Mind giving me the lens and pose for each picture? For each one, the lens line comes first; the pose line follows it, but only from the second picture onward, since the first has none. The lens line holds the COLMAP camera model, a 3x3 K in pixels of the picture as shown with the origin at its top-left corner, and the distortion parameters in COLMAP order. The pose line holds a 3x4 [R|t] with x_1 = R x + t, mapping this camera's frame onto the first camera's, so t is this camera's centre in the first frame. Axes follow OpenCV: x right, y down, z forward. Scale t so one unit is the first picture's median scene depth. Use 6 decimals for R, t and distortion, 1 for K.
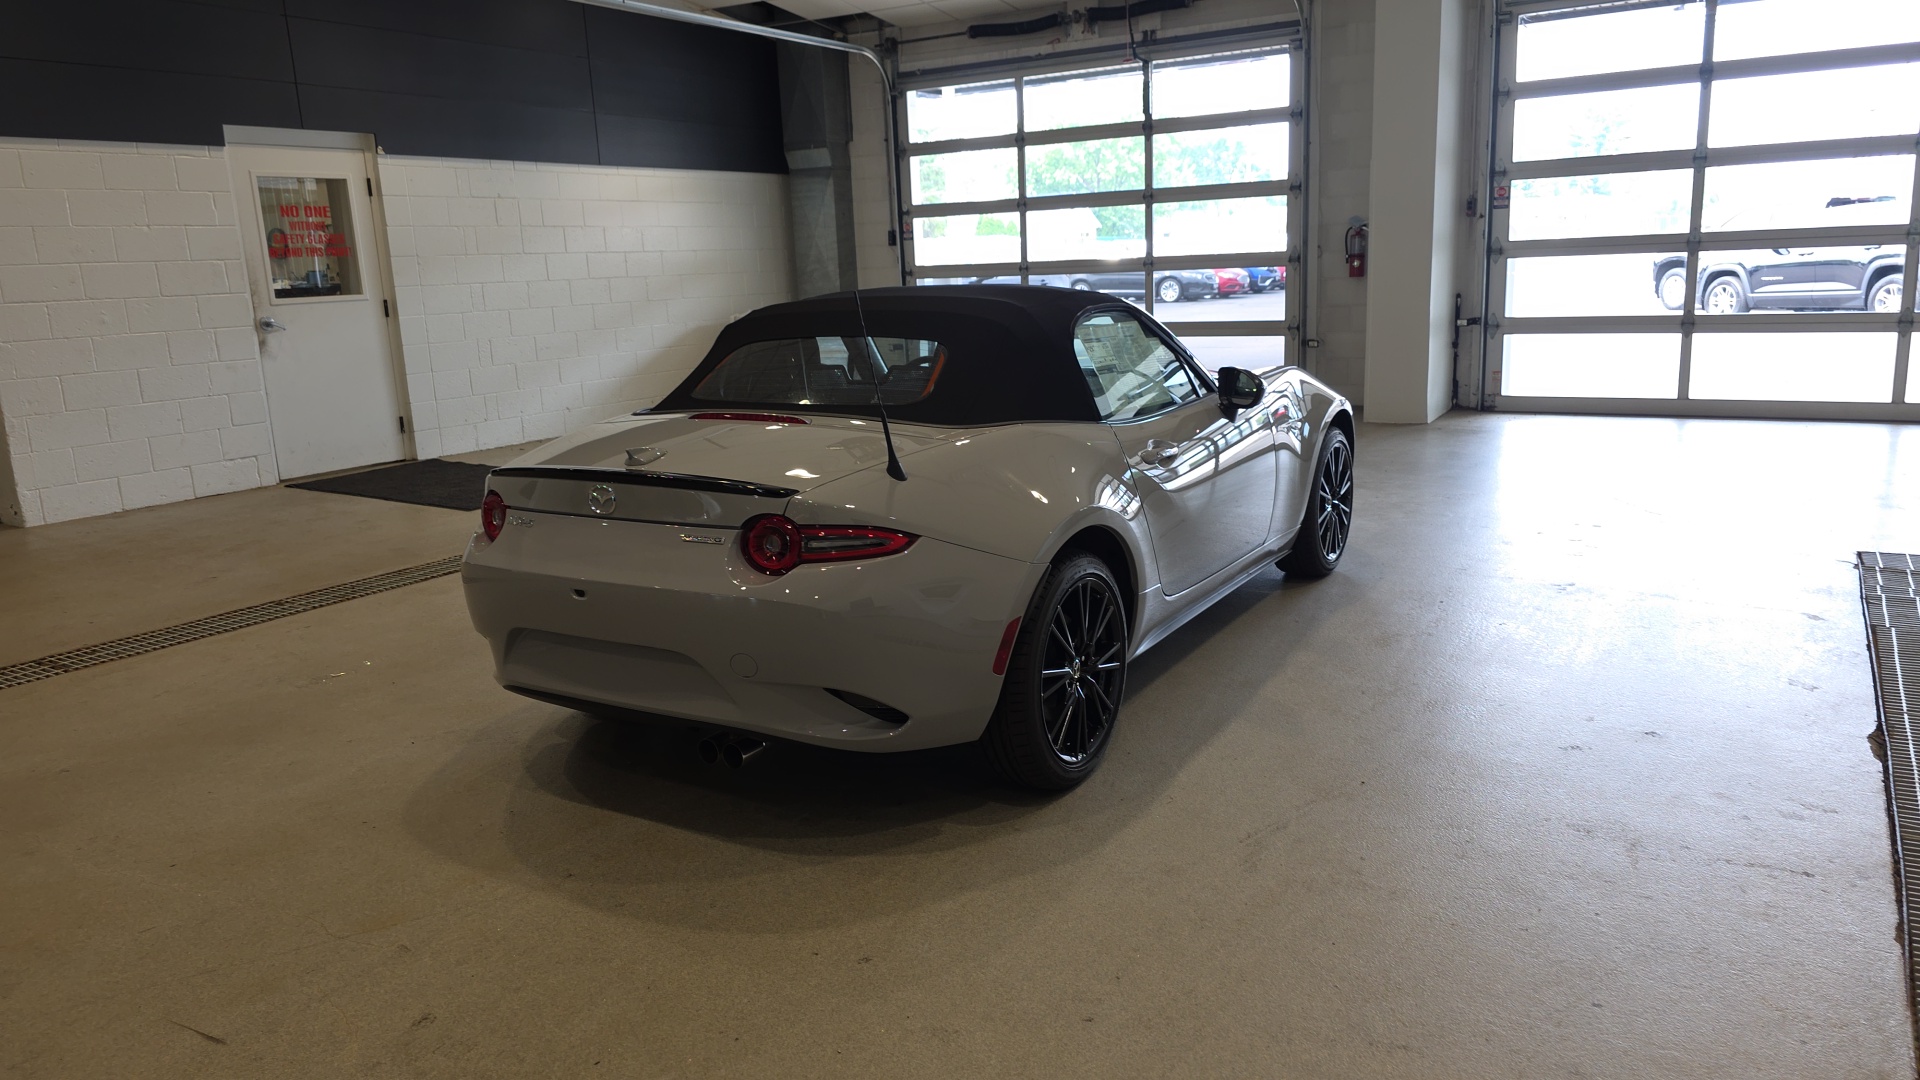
lens RADIAL K [[1293.7, 0, 969.8], [0, 1293.7, 528.2], [0, 0, 1]] dist [0.064698, -0.059768]
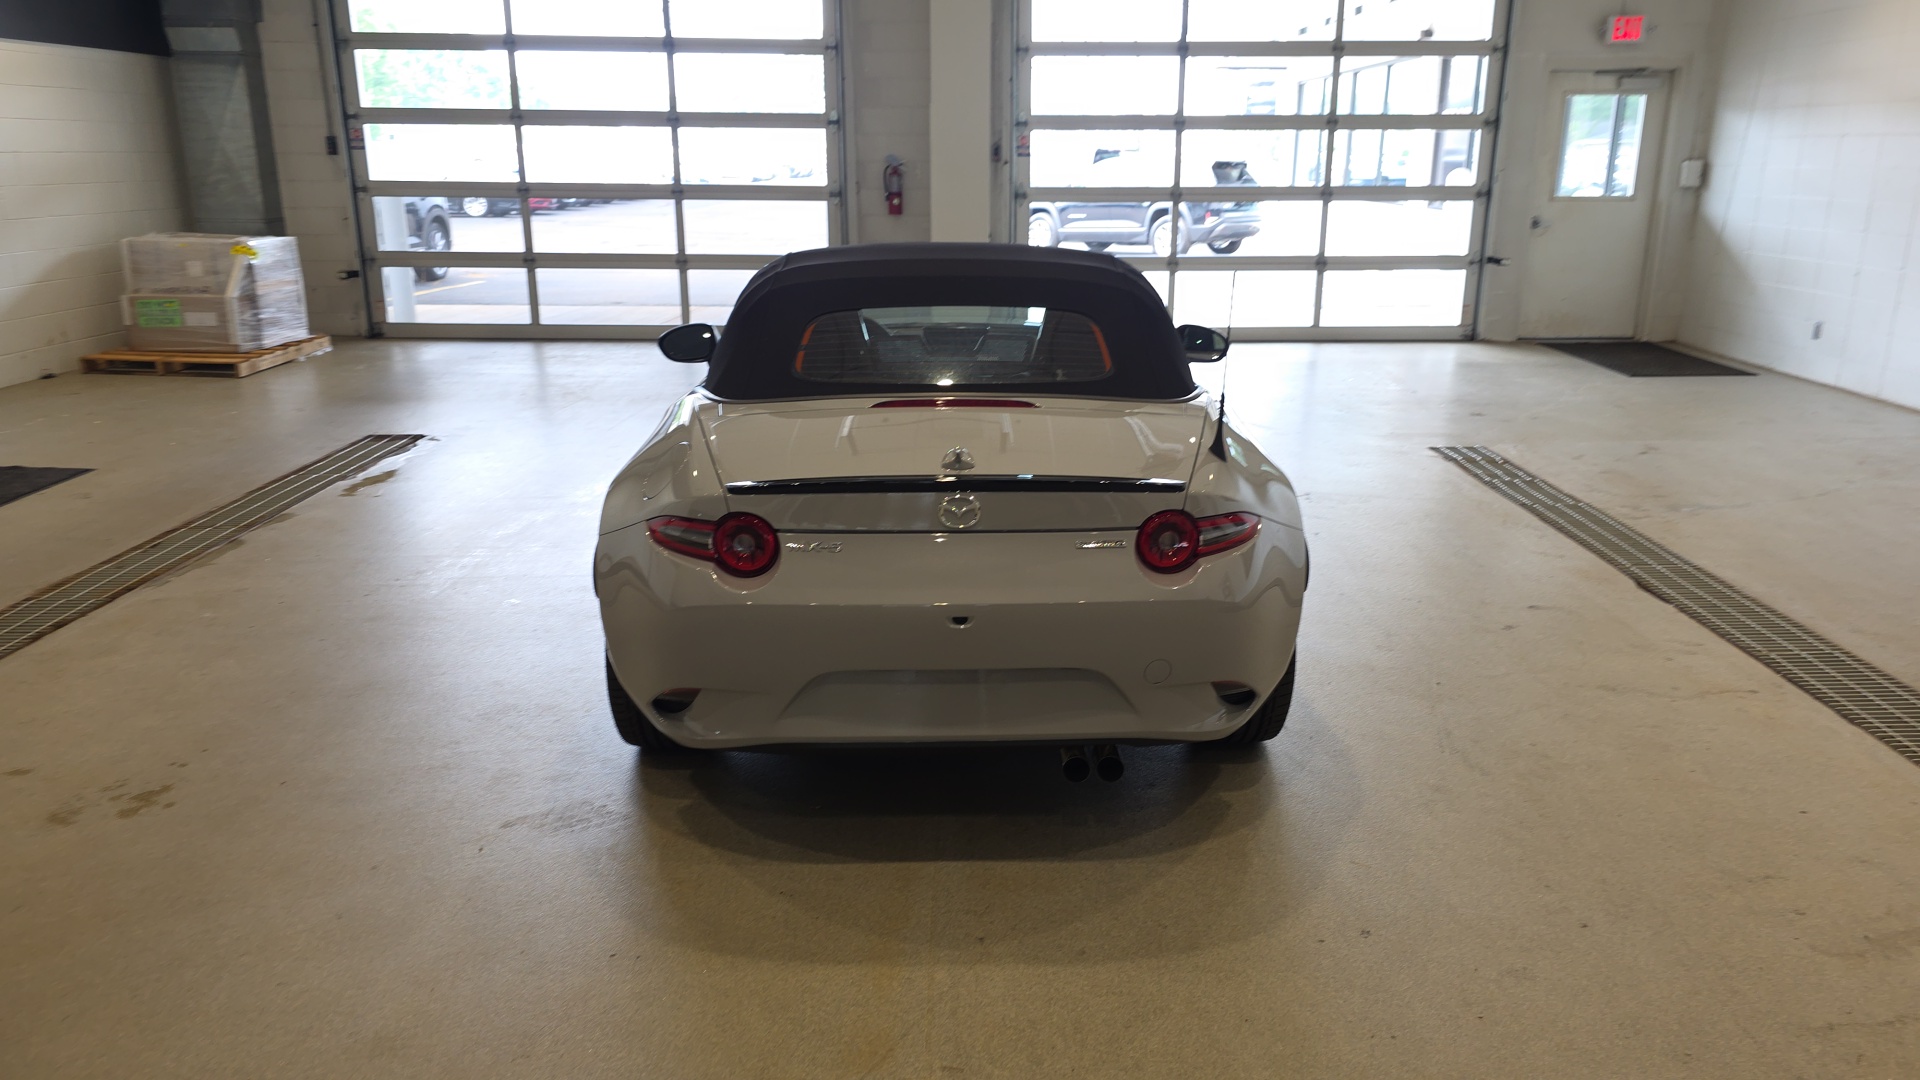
lens RADIAL K [[1293.7, 0, 984.2], [0, 1293.7, 518.4], [0, 0, 1]] dist [0.064698, -0.059768]
pose [[0.838658, -0.104949, 0.534452, -0.230684], [0.075084, 0.994169, 0.077402, -0.026311], [-0.539459, -0.024785, 0.841647, 0.082100]]
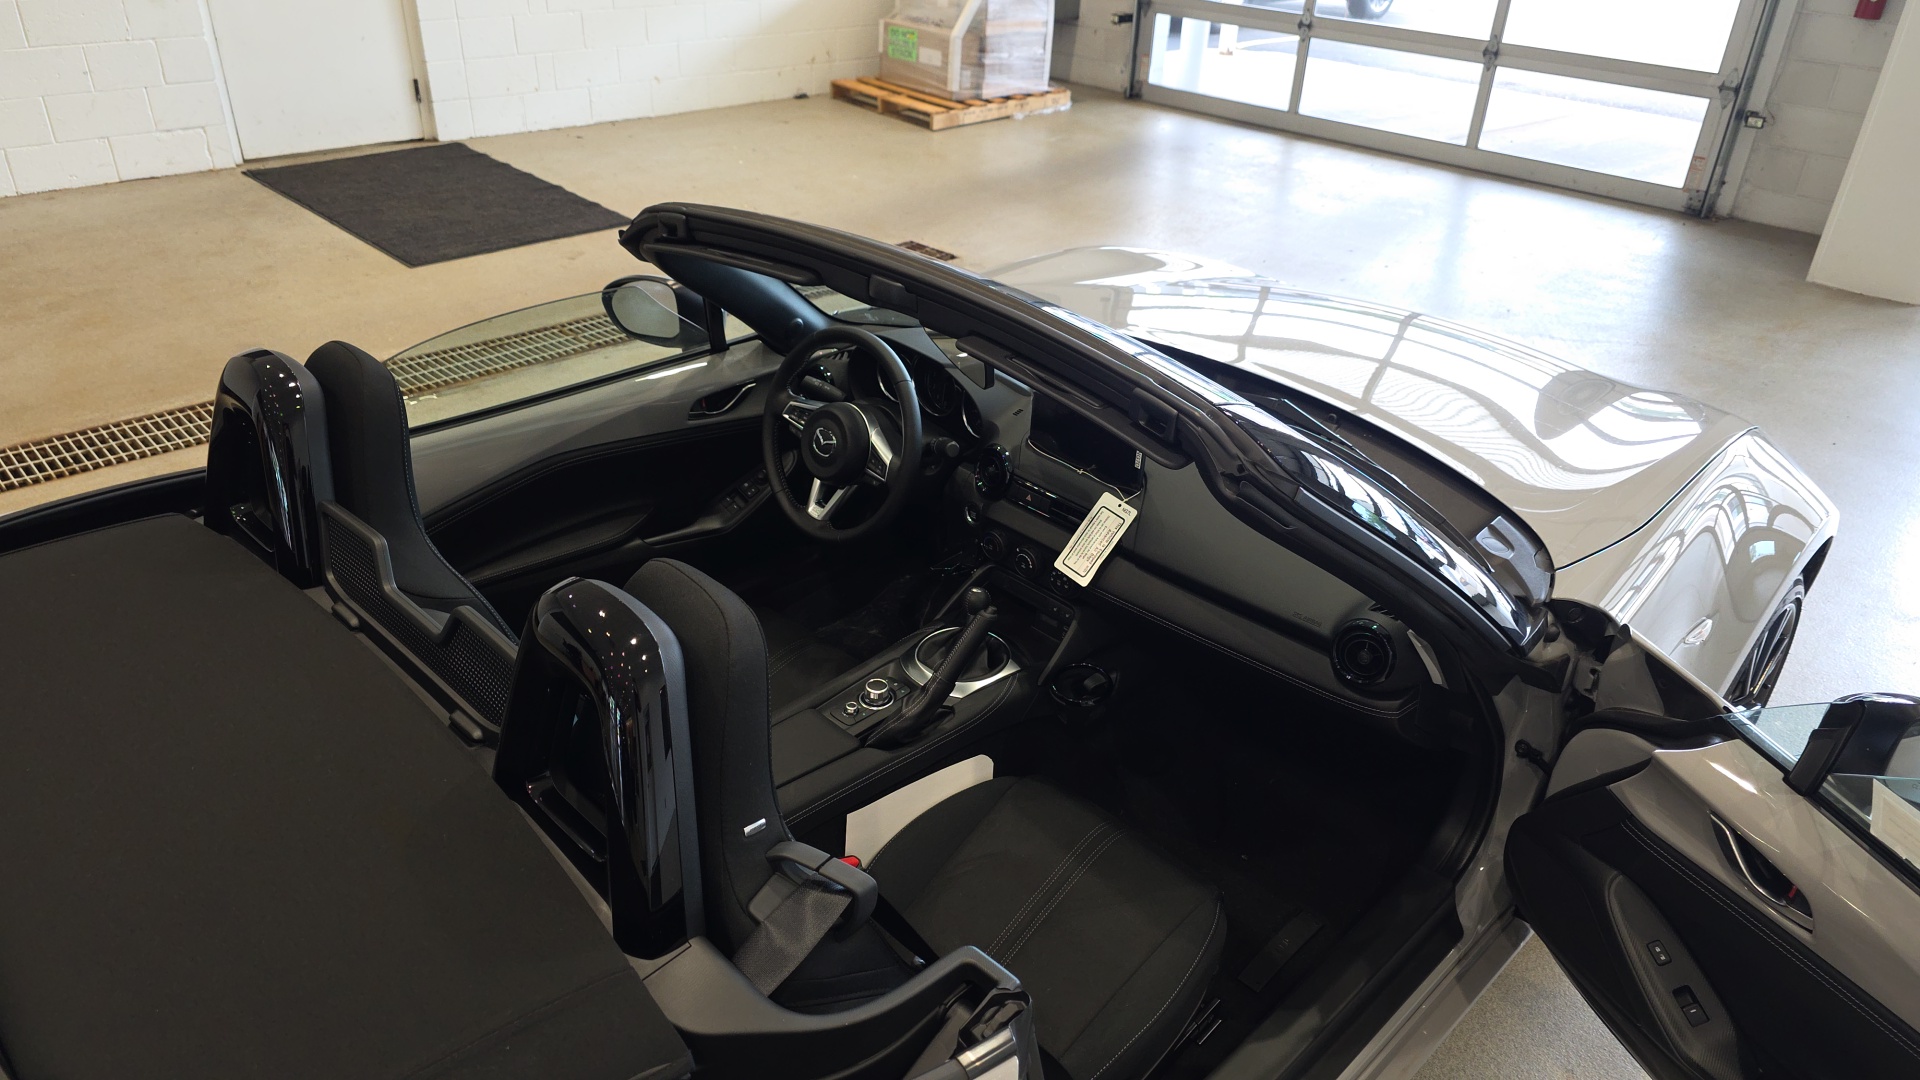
lens RADIAL K [[1293.7, 0, 968.0], [0, 1293.7, 545.1], [0, 0, 1]] dist [0.064698, -0.059768]
pose [[0.968440, 0.183860, -0.168286, 0.044114], [-0.124825, 0.942168, 0.311028, -0.103576], [0.215739, -0.280206, 0.935383, 0.283468]]
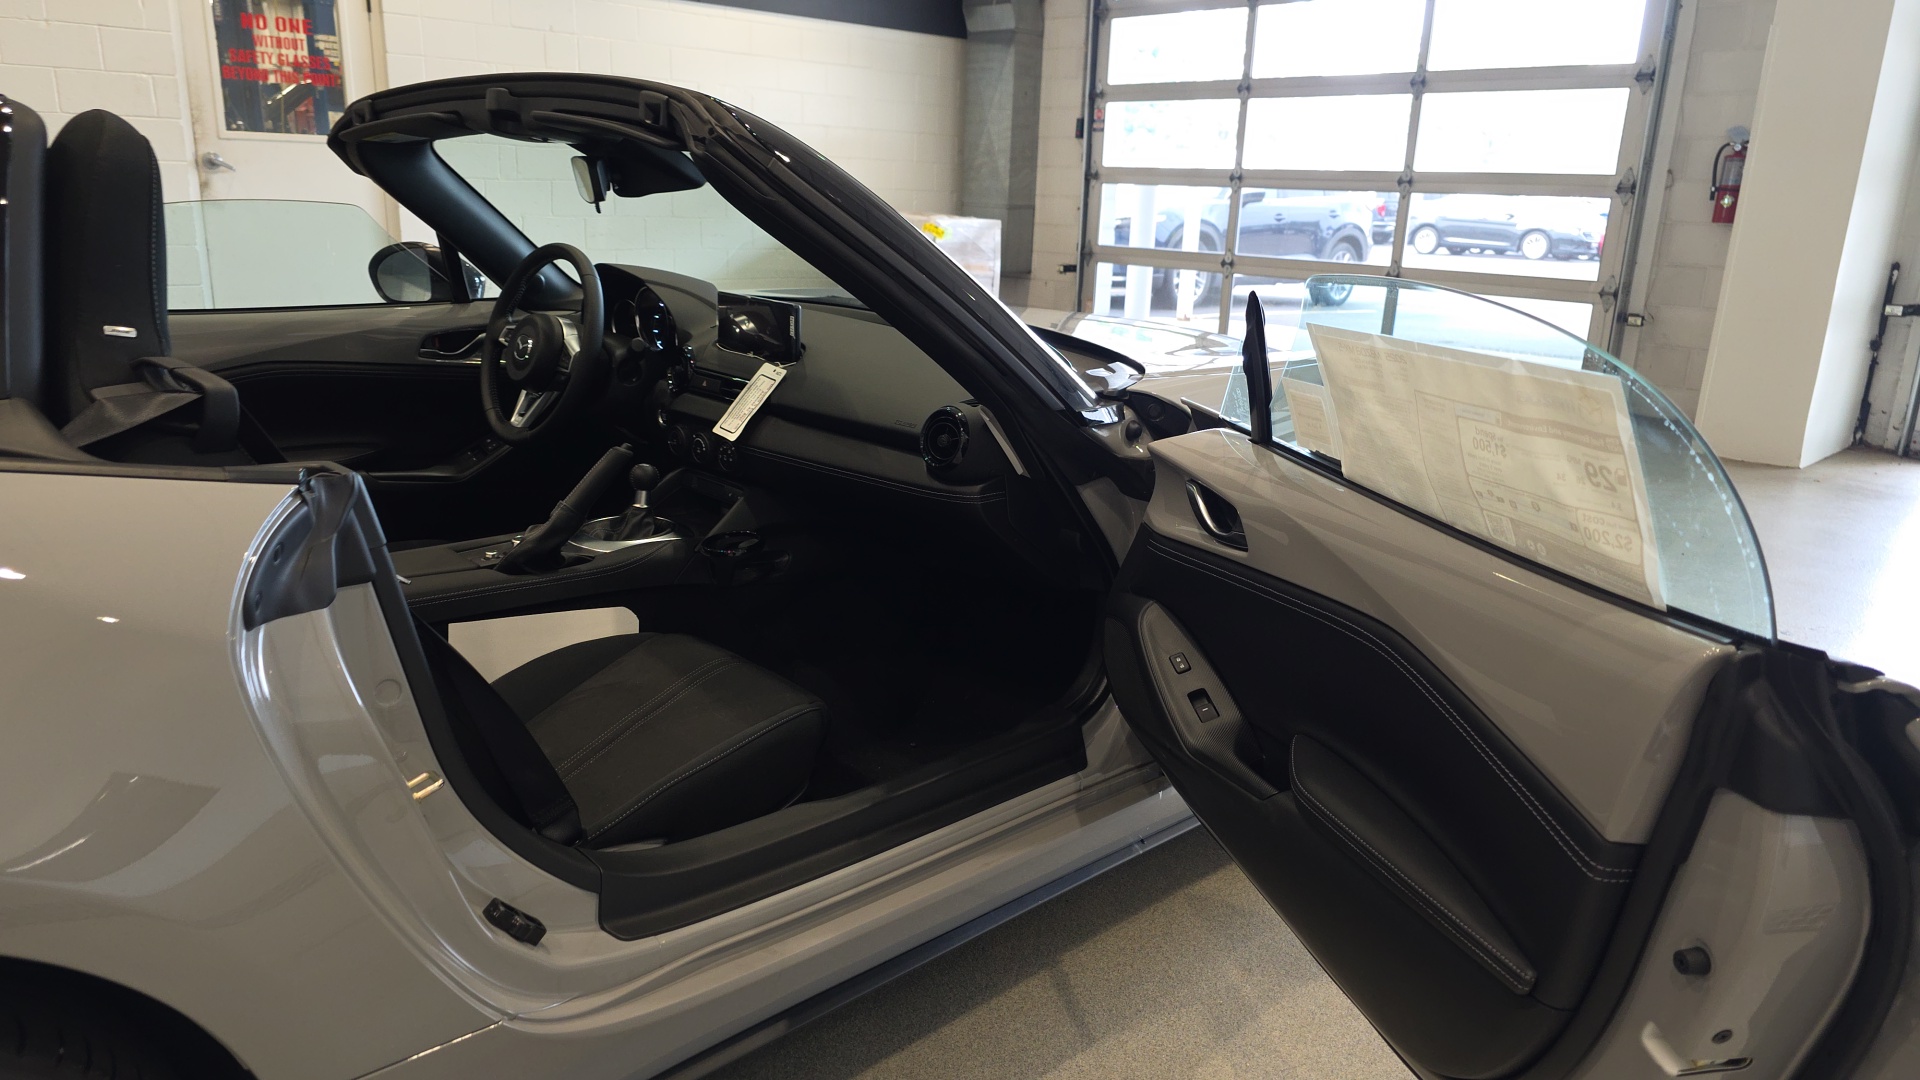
lens RADIAL K [[1293.7, 0, 969.3], [0, 1293.7, 545.8], [0, 0, 1]] dist [0.064698, -0.059768]
pose [[0.961466, 0.143542, -0.234475, 0.117000], [-0.127880, 0.988495, 0.080770, -0.041378], [0.243371, -0.047673, 0.968761, 0.281993]]
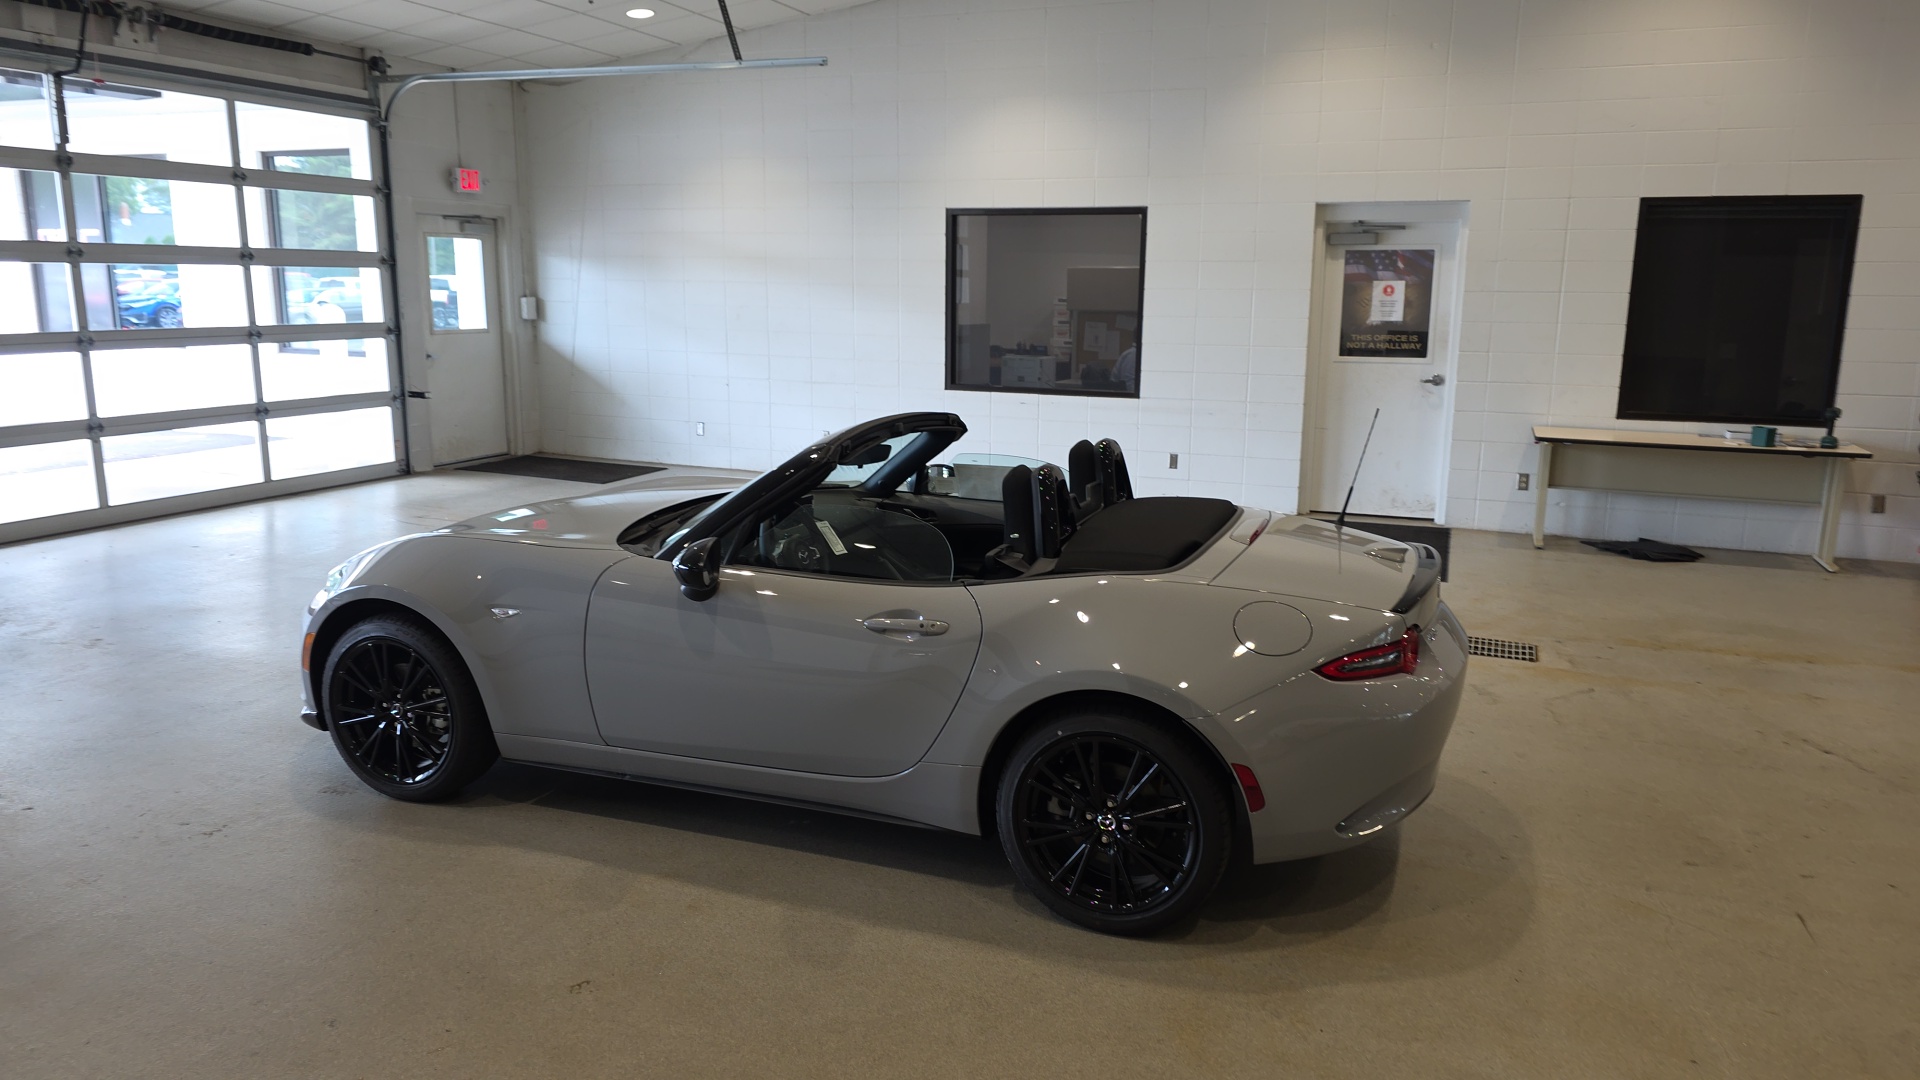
lens RADIAL K [[1293.7, 0, 966.3], [0, 1293.7, 529.0], [0, 0, 1]] dist [0.064698, -0.059768]
pose [[-0.174658, -0.145097, 0.973880, -0.435642], [0.204103, 0.962264, 0.179970, -0.116455], [-0.963243, 0.230205, -0.138453, 0.499461]]
